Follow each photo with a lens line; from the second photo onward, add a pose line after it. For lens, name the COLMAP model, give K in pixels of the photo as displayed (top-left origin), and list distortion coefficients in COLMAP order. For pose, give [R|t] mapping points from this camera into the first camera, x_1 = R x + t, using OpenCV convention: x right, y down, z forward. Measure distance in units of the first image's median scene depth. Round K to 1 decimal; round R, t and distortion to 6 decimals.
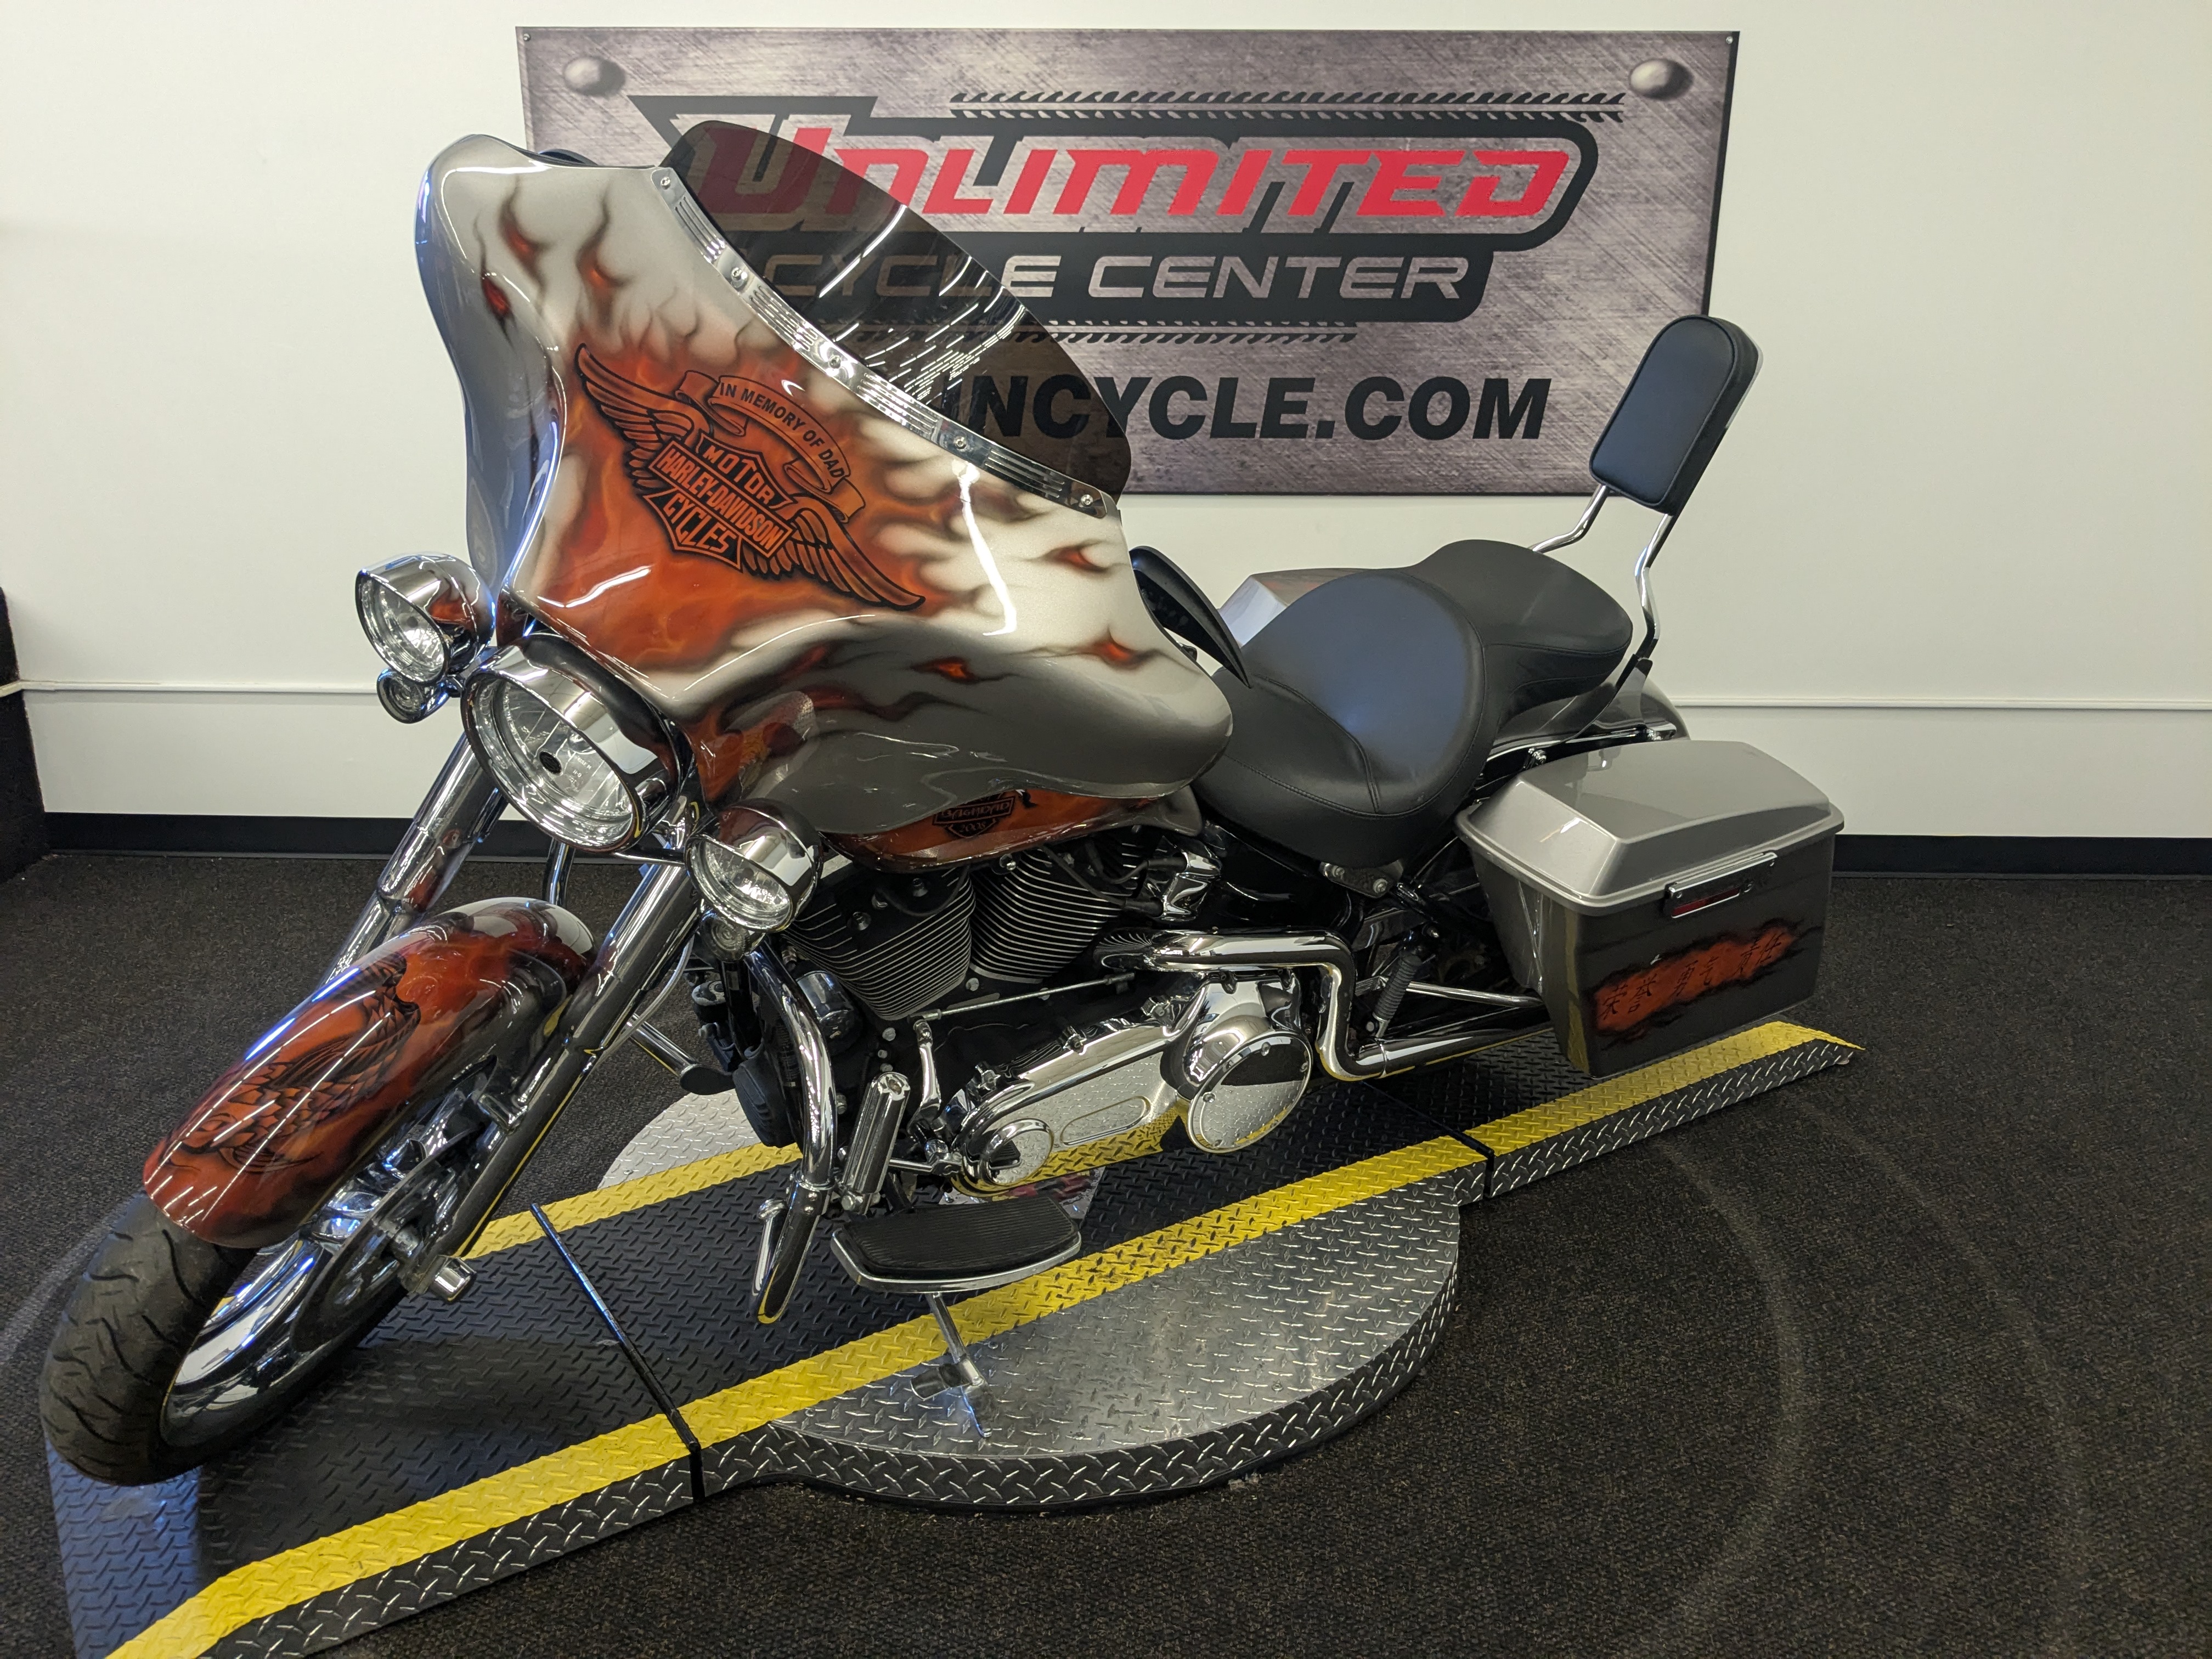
lens RADIAL K [[1796.0, 0, 1125.3], [0, 1796.0, 843.2], [0, 0, 1]] dist [0.019509, -0.042964]
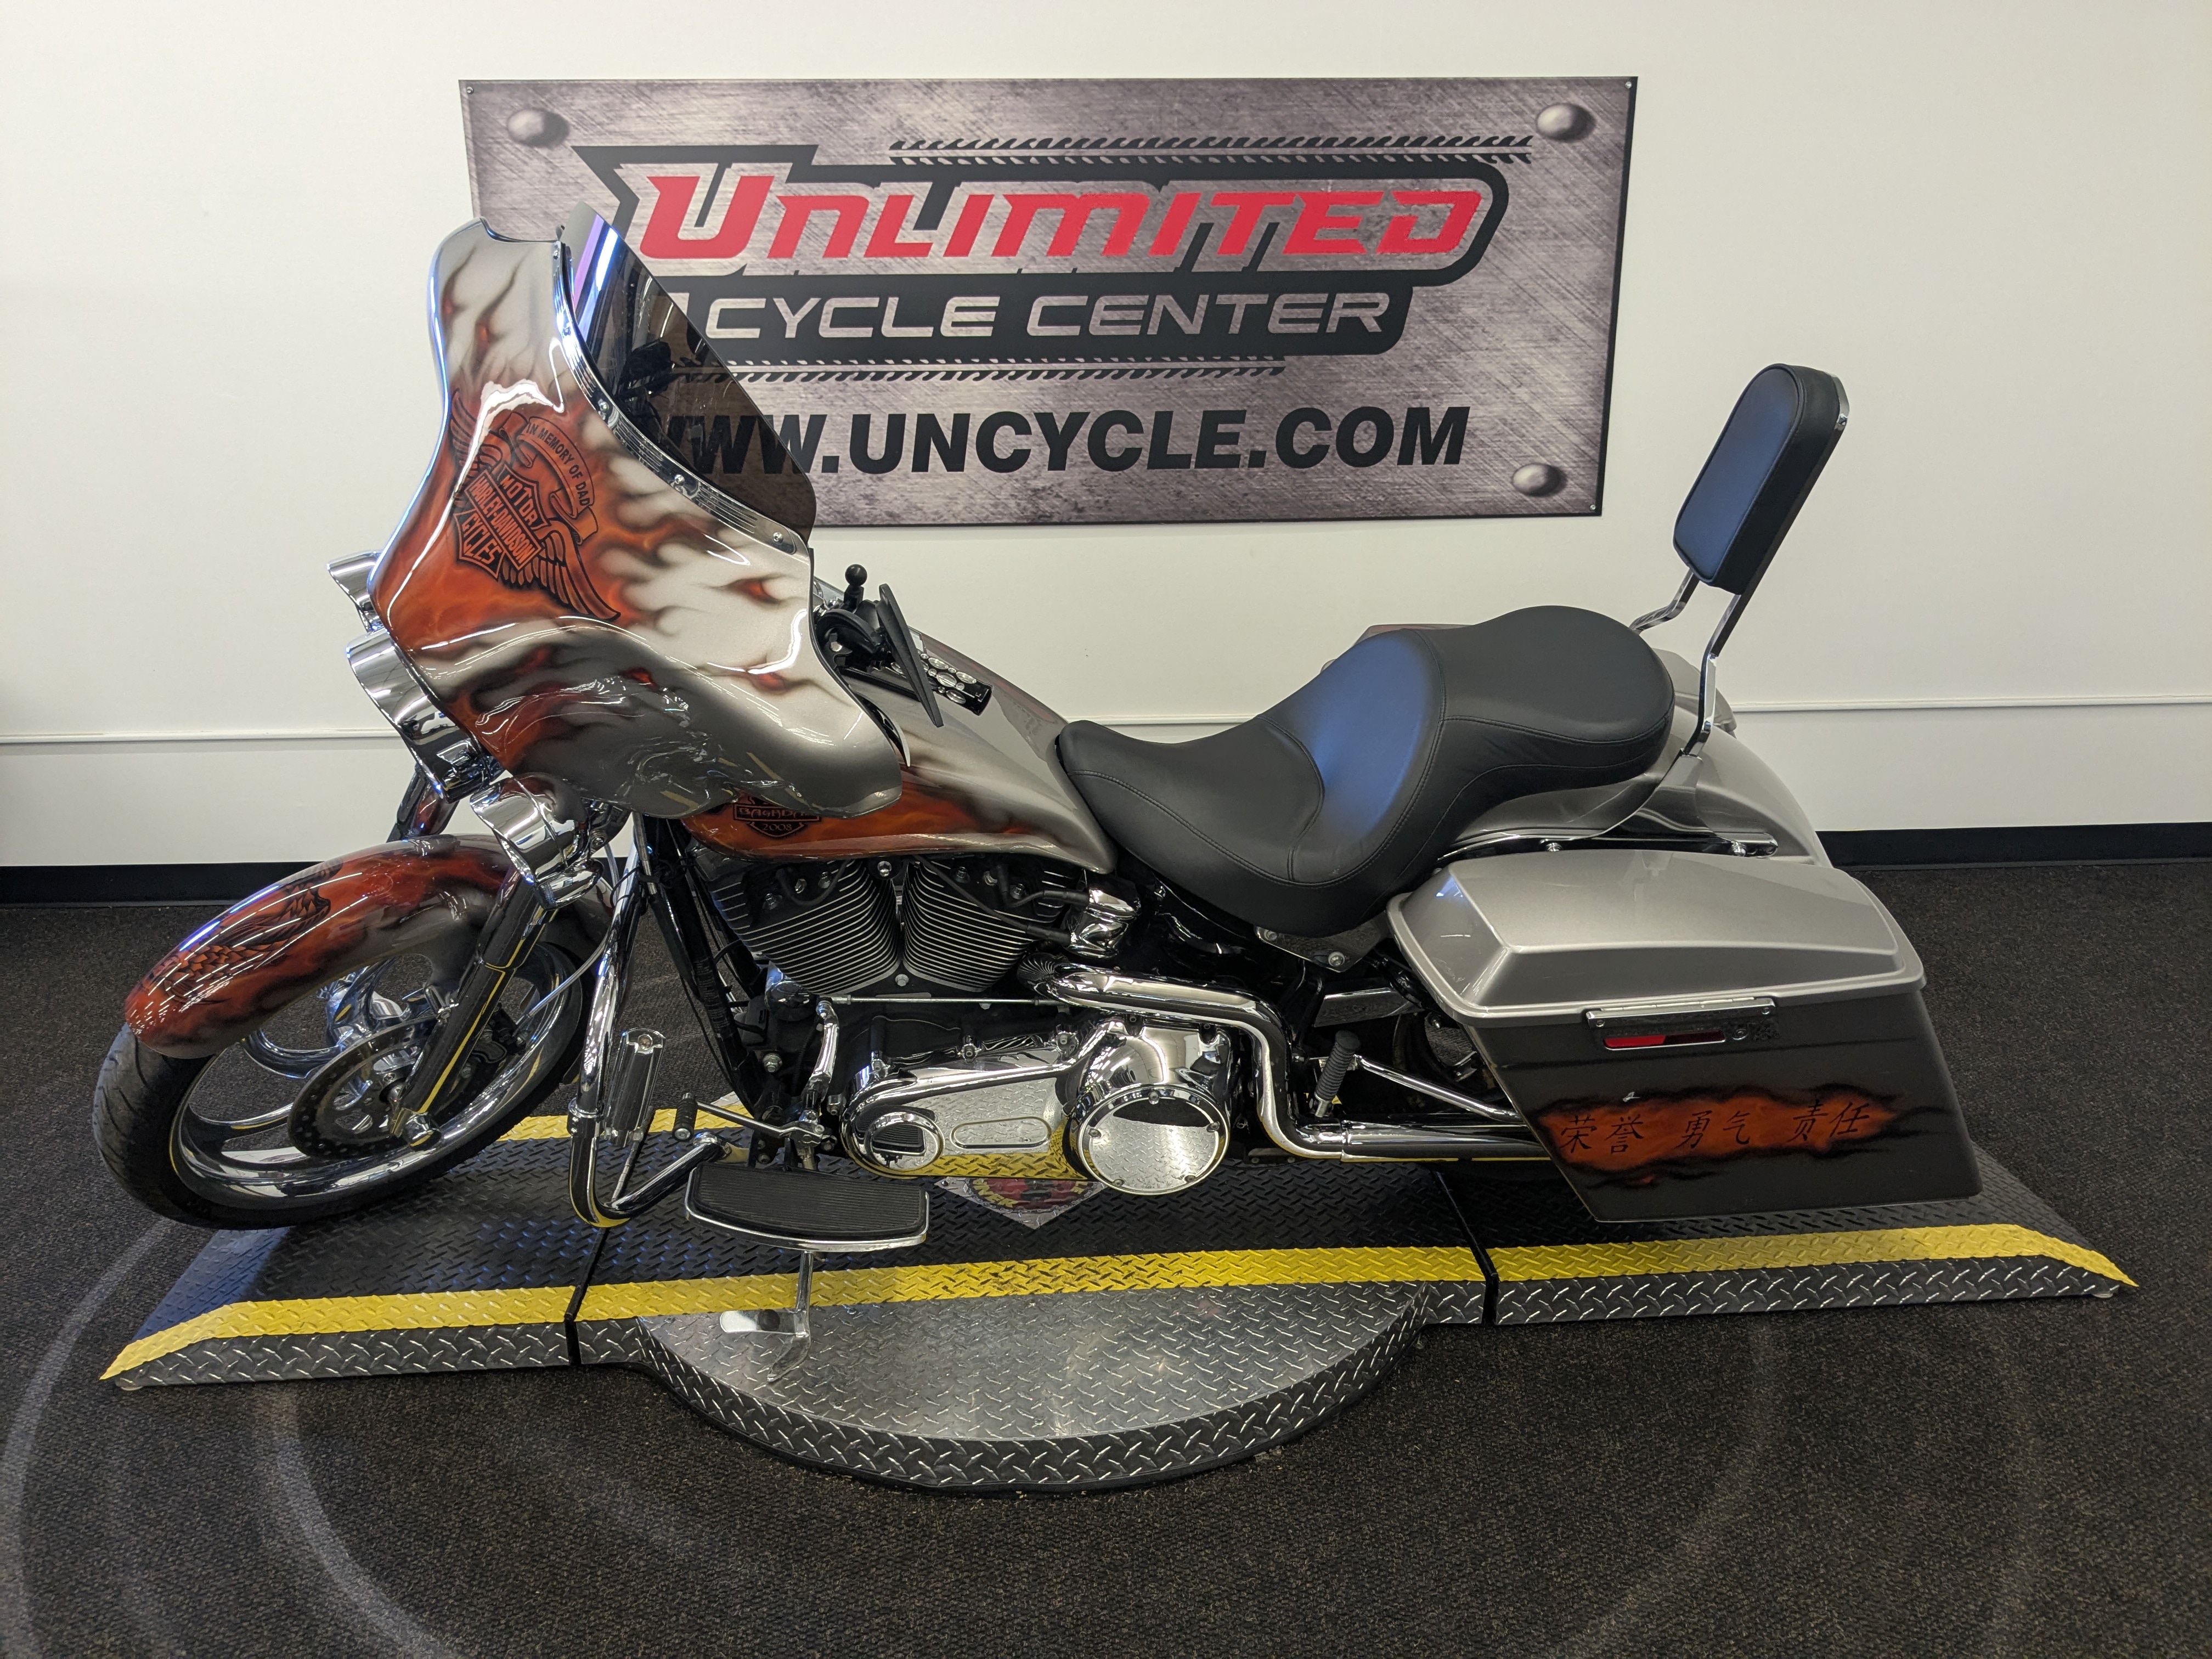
lens RADIAL K [[1796.0, 0, 1110.0], [0, 1796.0, 852.4], [0, 0, 1]] dist [0.019509, -0.042964]
pose [[0.997738, -0.031913, 0.059163, -0.045347], [0.032382, 0.999451, -0.006997, 0.002279], [-0.058907, 0.008897, 0.998224, -0.034385]]
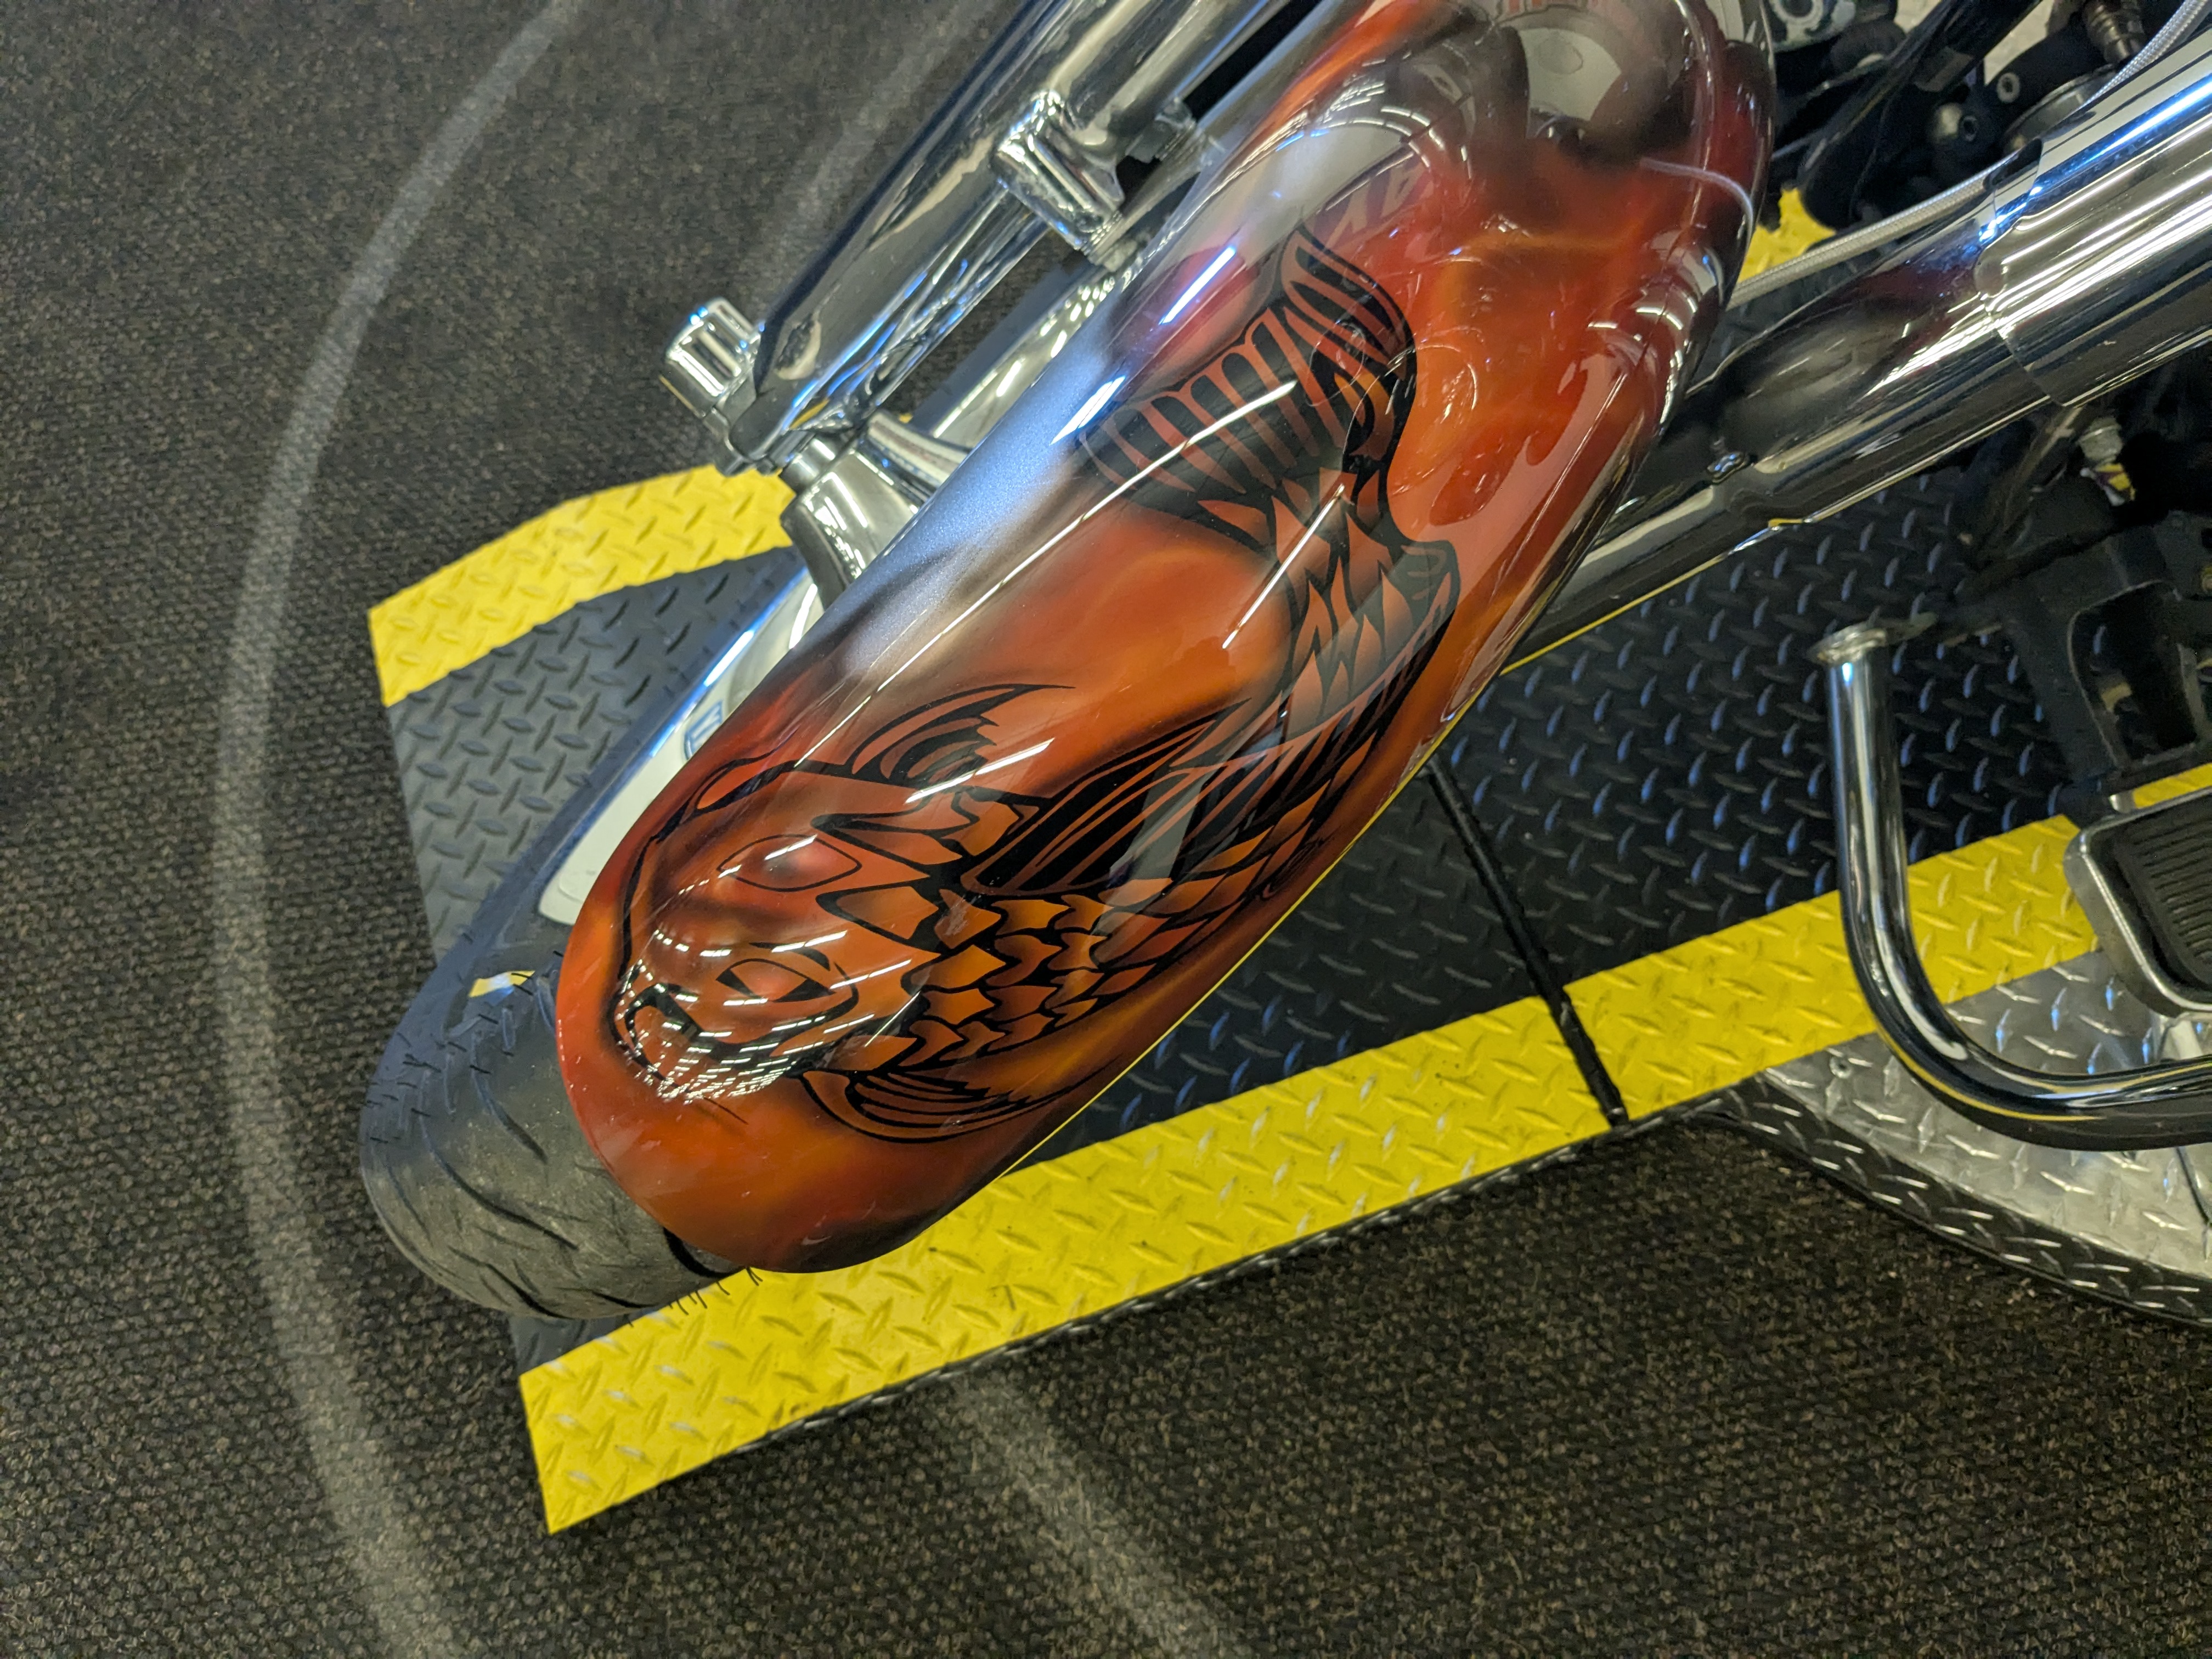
lens RADIAL K [[1796.0, 0, 1115.3], [0, 1796.0, 832.3], [0, 0, 1]] dist [0.019509, -0.042964]
pose [[0.973143, 0.210858, -0.092363, -0.191154], [-0.096510, 0.737971, 0.667896, -0.023505], [0.208993, -0.641045, 0.738501, 0.360958]]
